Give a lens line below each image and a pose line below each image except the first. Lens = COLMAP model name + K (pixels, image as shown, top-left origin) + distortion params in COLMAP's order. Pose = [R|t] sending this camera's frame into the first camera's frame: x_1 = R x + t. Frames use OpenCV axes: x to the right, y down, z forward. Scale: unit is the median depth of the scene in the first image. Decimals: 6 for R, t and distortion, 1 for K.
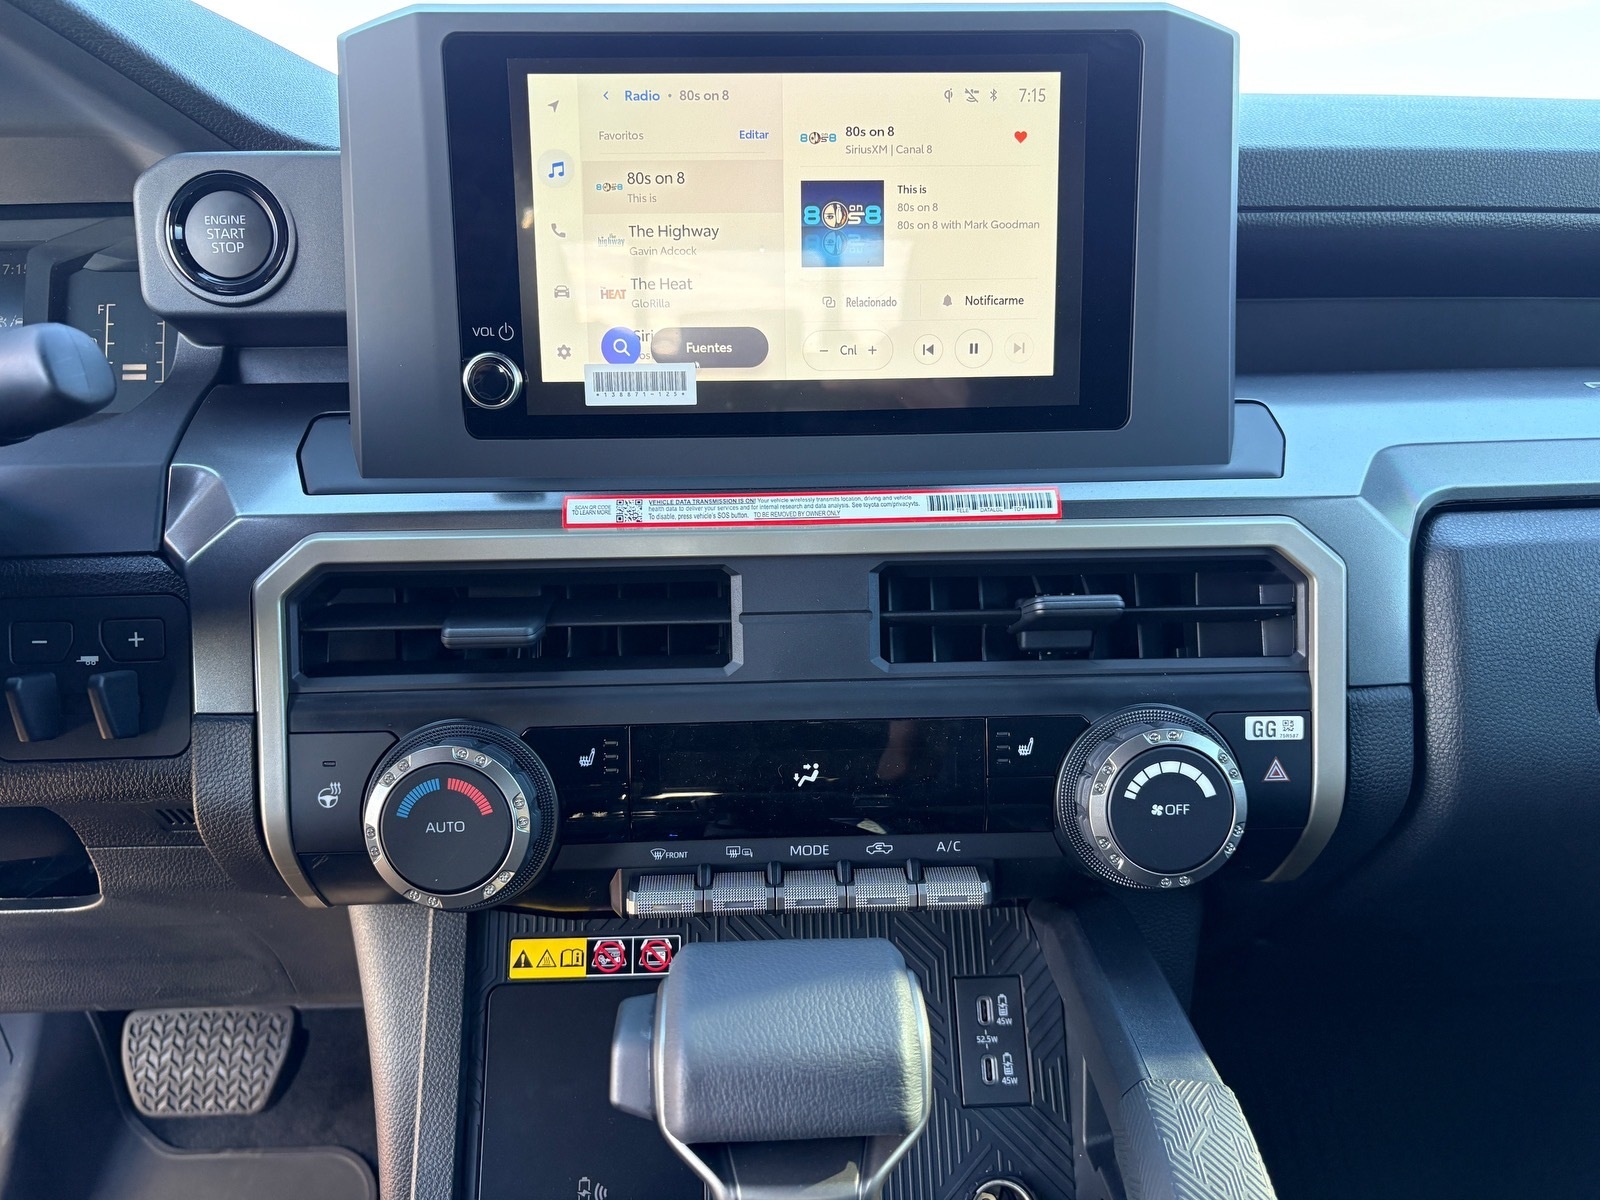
lens RADIAL K [[1260.5, 0, 794.4], [0, 1260.5, 603.2], [0, 0, 1]] dist [0.150153, -0.476633]
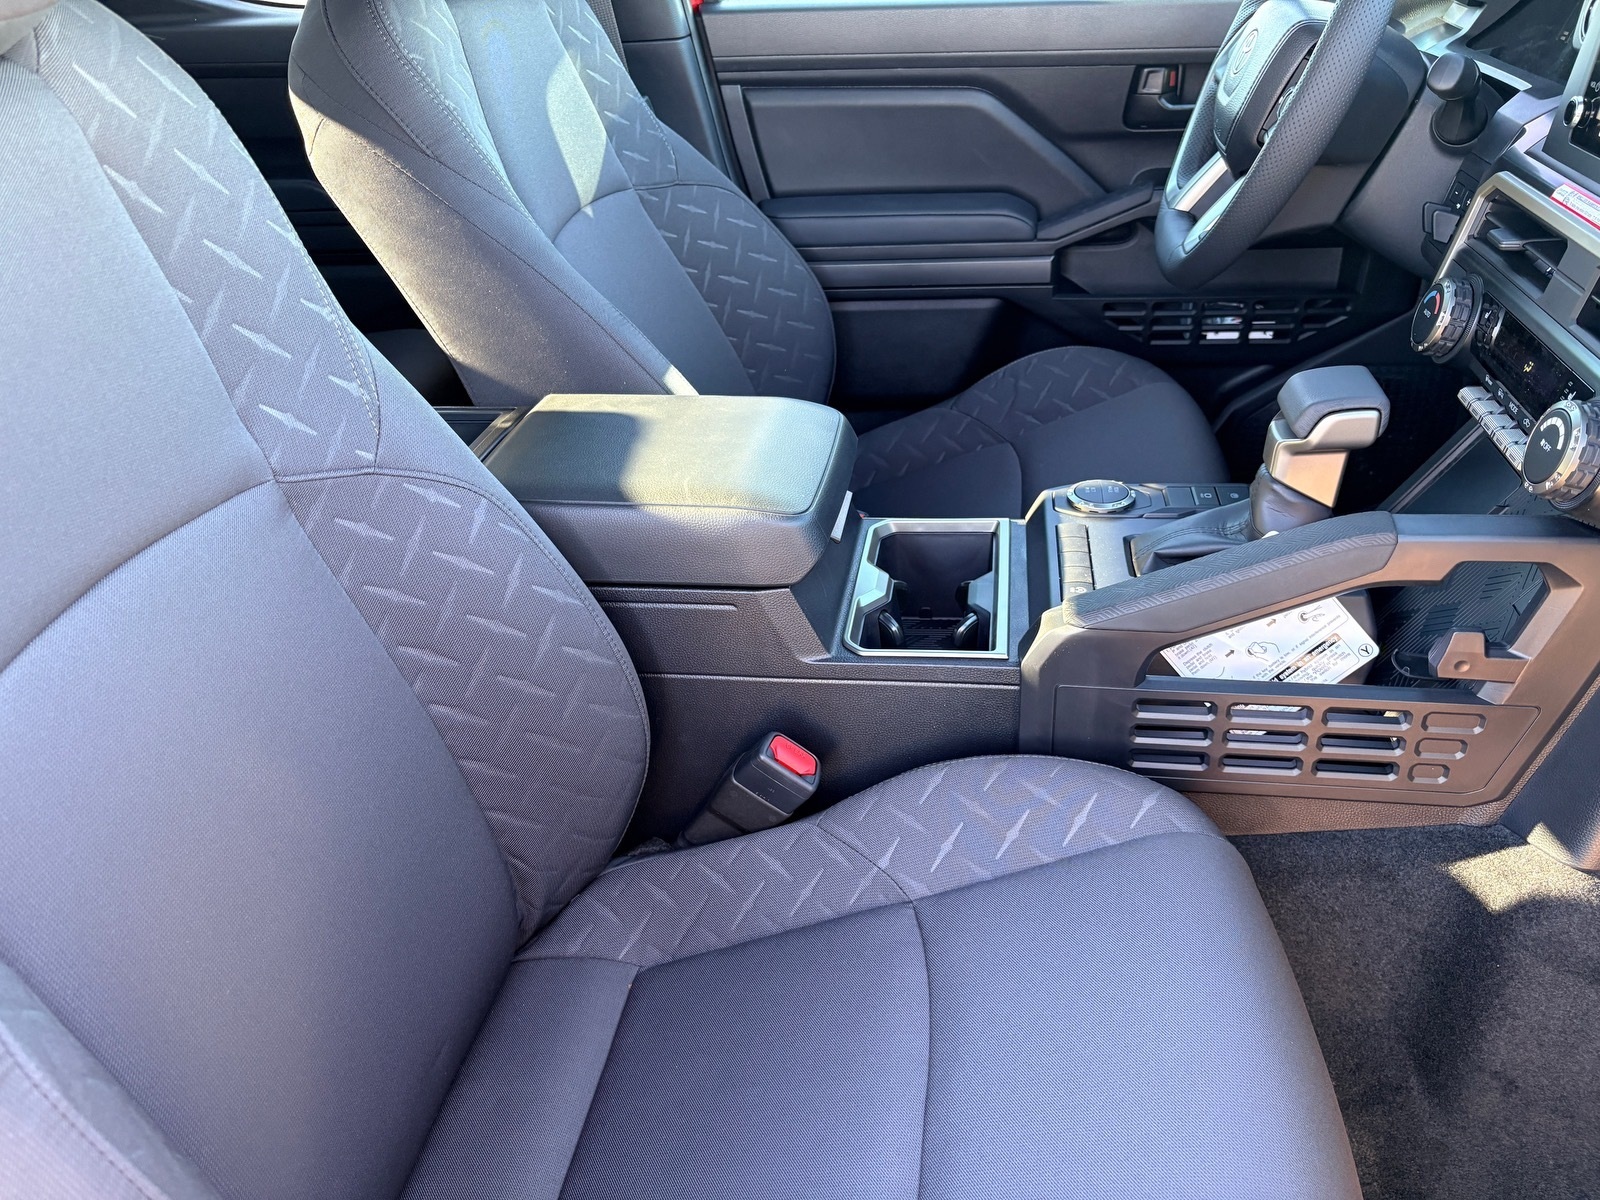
lens RADIAL K [[1231.5, 0, 800.0], [0, 1231.5, 600.0], [0, 0, 1]] dist [0.032944, -0.001560]
pose [[-0.190600, 0.514631, -0.835959, 1.888600], [-0.212082, 0.809872, 0.546926, -0.352305], [0.958485, 0.281536, -0.045218, 0.175061]]
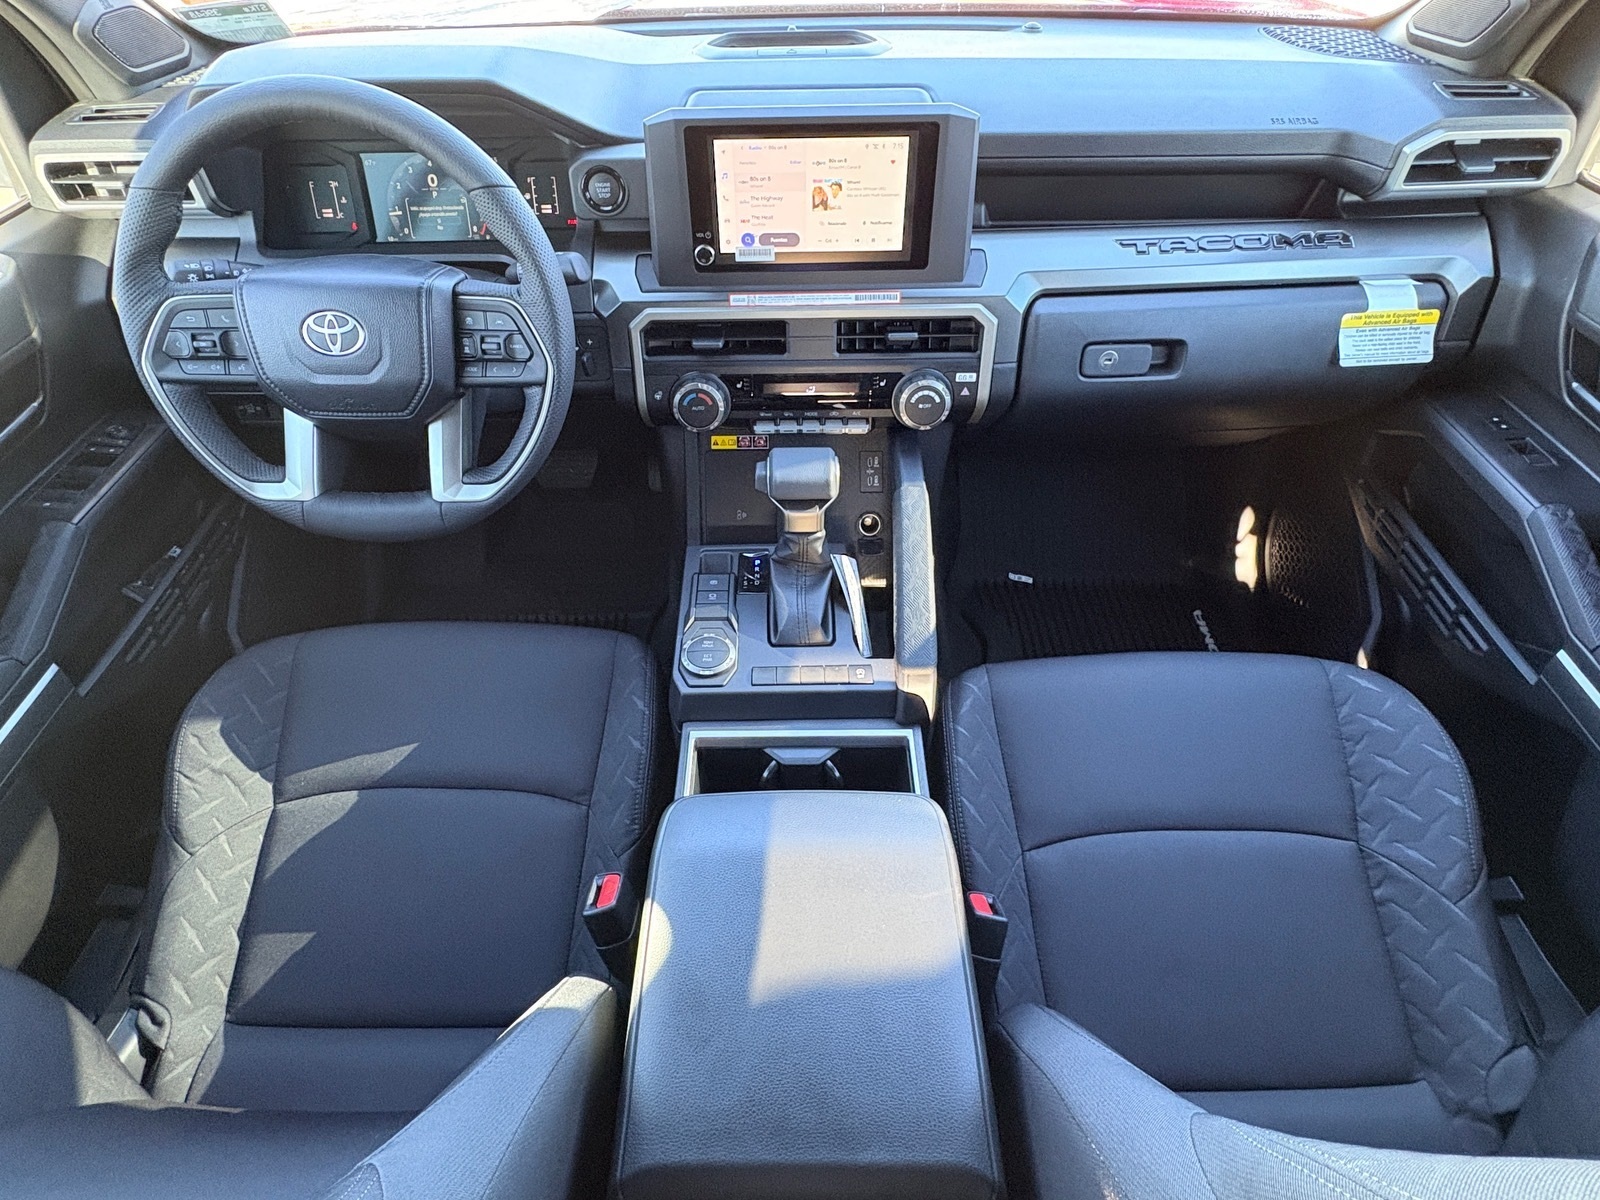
lens RADIAL K [[862.5, 0, 789.1], [0, 862.5, 597.4], [0, 0, 1]] dist [0.001931, 0.002138]
pose [[0.998987, 0.027667, -0.035493, 0.045307], [-0.007055, 0.875222, 0.483670, -0.435590], [0.044446, -0.482929, 0.874531, -1.068044]]
